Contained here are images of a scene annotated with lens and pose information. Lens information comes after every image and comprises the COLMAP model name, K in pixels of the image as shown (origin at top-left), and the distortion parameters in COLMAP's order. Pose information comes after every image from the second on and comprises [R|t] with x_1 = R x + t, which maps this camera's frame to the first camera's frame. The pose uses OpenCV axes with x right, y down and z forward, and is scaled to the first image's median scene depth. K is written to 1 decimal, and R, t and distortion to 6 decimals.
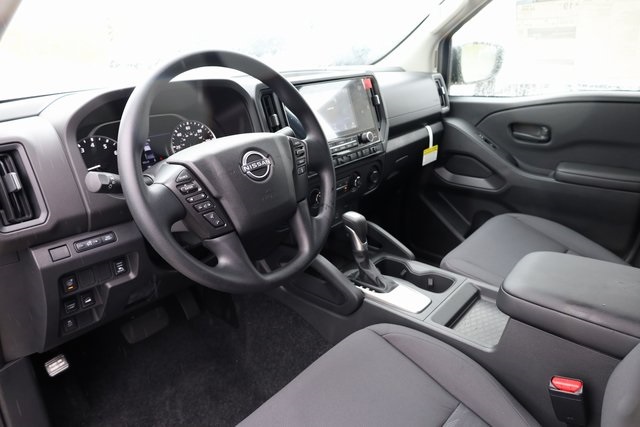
lens RADIAL K [[437.2, 0, 320.0], [0, 437.2, 213.5], [0, 0, 1]] dist [0.003722, 0.001416]
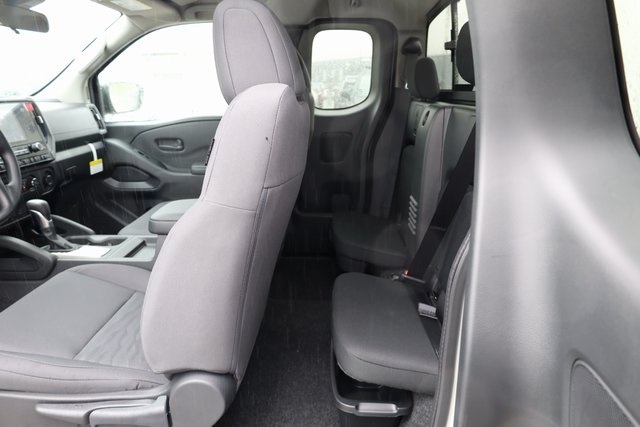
lens RADIAL K [[457.9, 0, 320.0], [0, 457.9, 213.5], [0, 0, 1]] dist [0.000393, -0.001556]
pose [[0.776566, -0.140975, 0.614061, -0.090293], [0.208390, 0.977261, -0.039180, 0.220362], [-0.594575, 0.158390, 0.788285, -0.471721]]
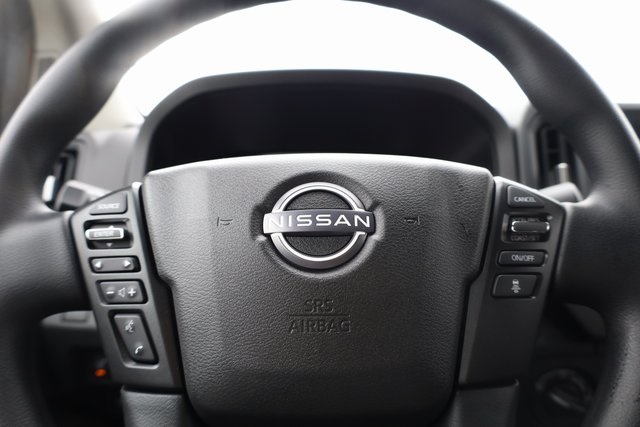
lens RADIAL K [[457.9, 0, 320.0], [0, 457.9, 213.5], [0, 0, 1]] dist [0.000393, -0.001556]
pose [[0.666295, 0.076743, -0.741729, 0.058752], [-0.271280, 0.951478, -0.145246, -0.036509], [0.694592, 0.297993, 0.654784, 0.414186]]
